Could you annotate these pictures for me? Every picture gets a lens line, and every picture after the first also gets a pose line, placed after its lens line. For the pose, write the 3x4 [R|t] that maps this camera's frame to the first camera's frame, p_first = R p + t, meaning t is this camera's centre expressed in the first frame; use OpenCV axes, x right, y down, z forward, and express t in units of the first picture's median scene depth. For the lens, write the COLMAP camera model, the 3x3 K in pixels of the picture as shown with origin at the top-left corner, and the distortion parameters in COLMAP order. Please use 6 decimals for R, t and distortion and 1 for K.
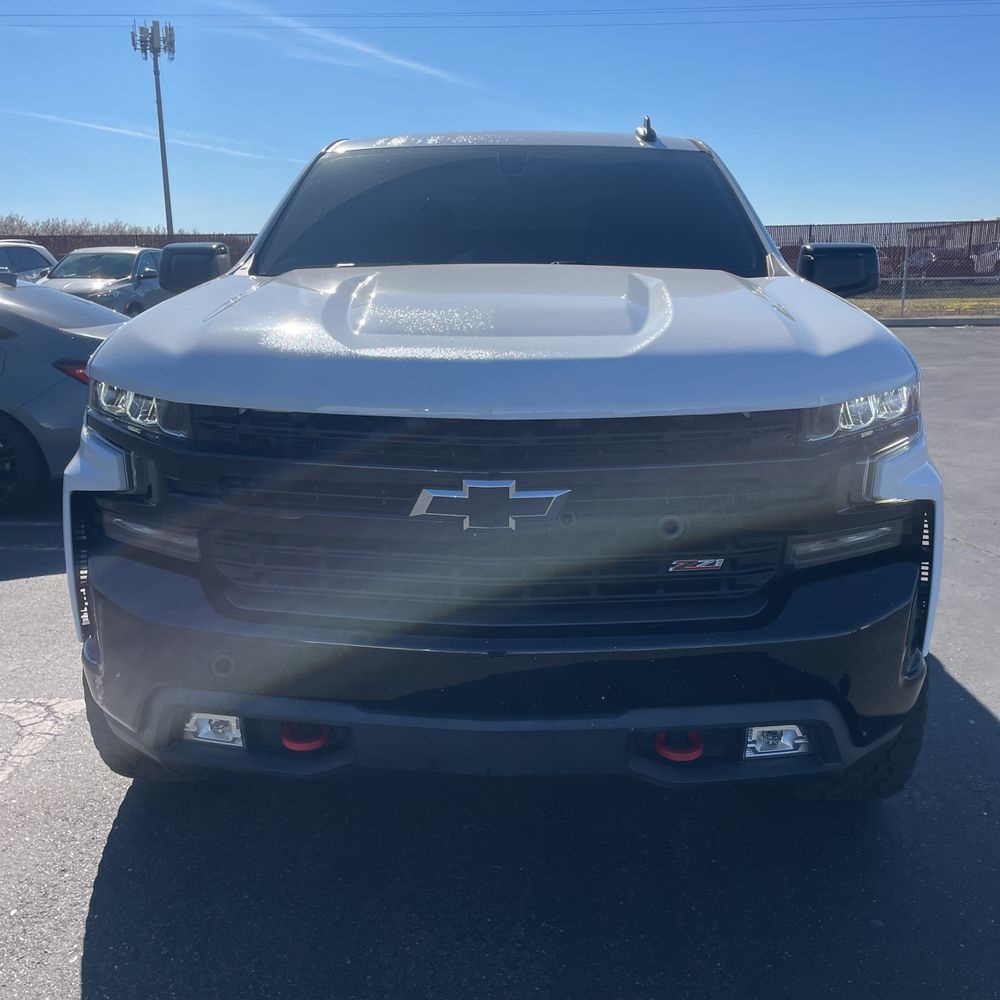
lens RADIAL K [[1009.9, 0, 498.7], [0, 1009.9, 496.7], [0, 0, 1]] dist [0.044061, 0.000000]
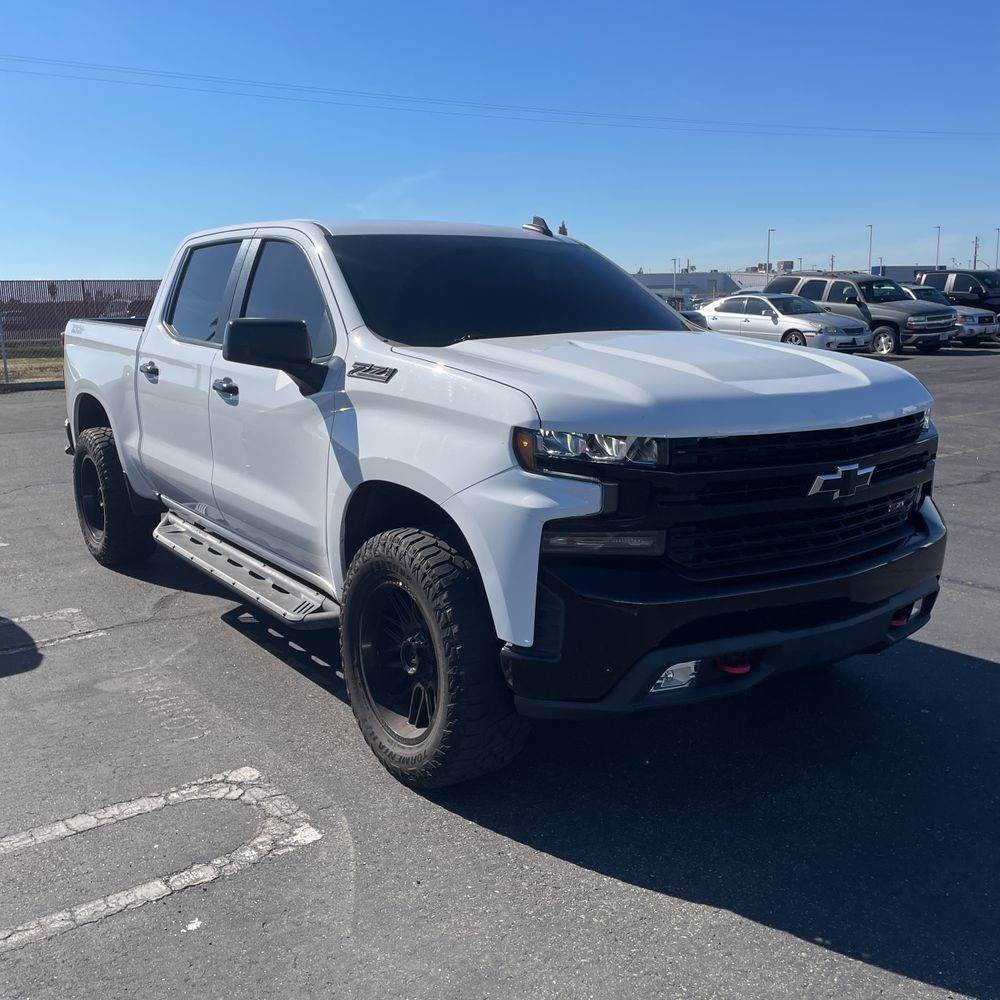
lens RADIAL K [[1009.9, 0, 500.3], [0, 1009.9, 496.9], [0, 0, 1]] dist [0.044061, 0.000000]
pose [[0.785989, -0.118594, 0.606759, -0.149968], [0.147247, 0.989096, 0.002581, -0.005487], [-0.600449, 0.087314, 0.794882, 0.006080]]
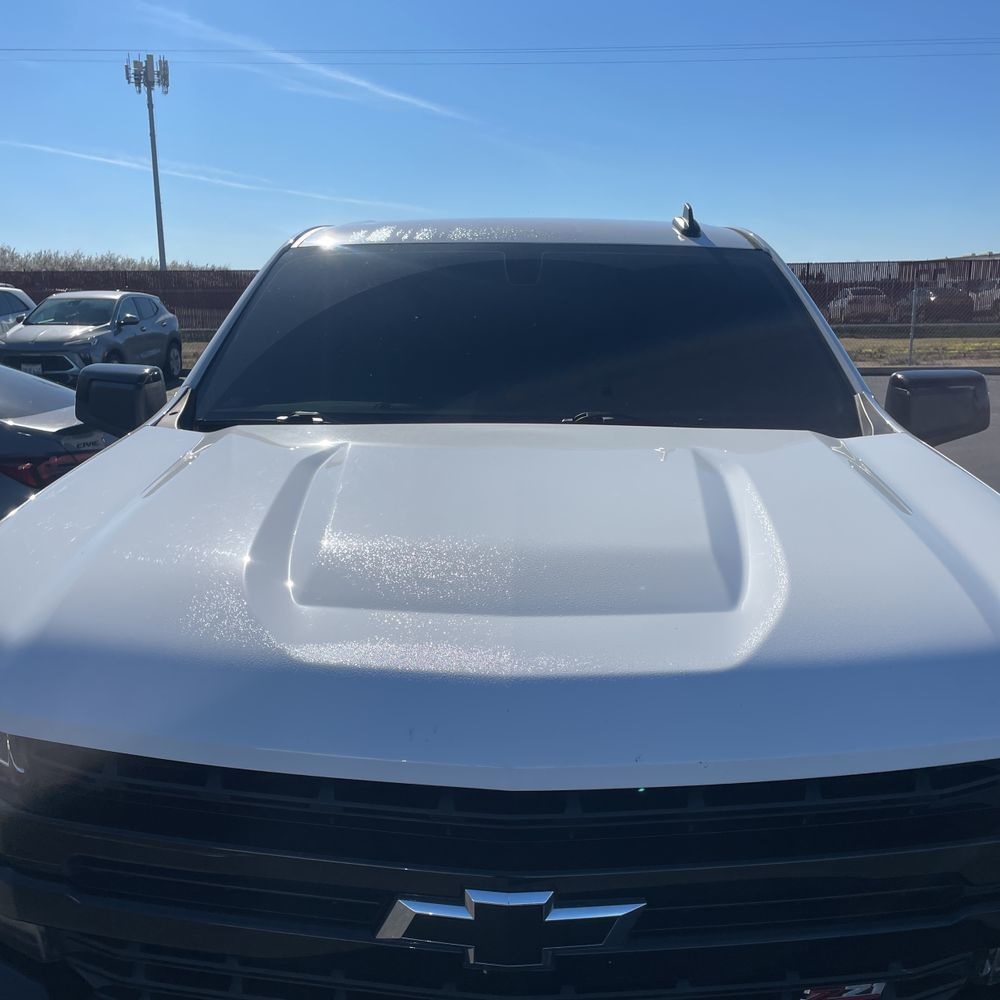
lens RADIAL K [[1009.9, 0, 501.5], [0, 1009.9, 504.1], [0, 0, 1]] dist [0.044061, 0.000000]
pose [[0.999957, -0.000201, 0.009257, -0.002089], [0.000402, 0.999764, -0.021719, -0.024498], [-0.009251, 0.021722, 0.999721, 0.041259]]
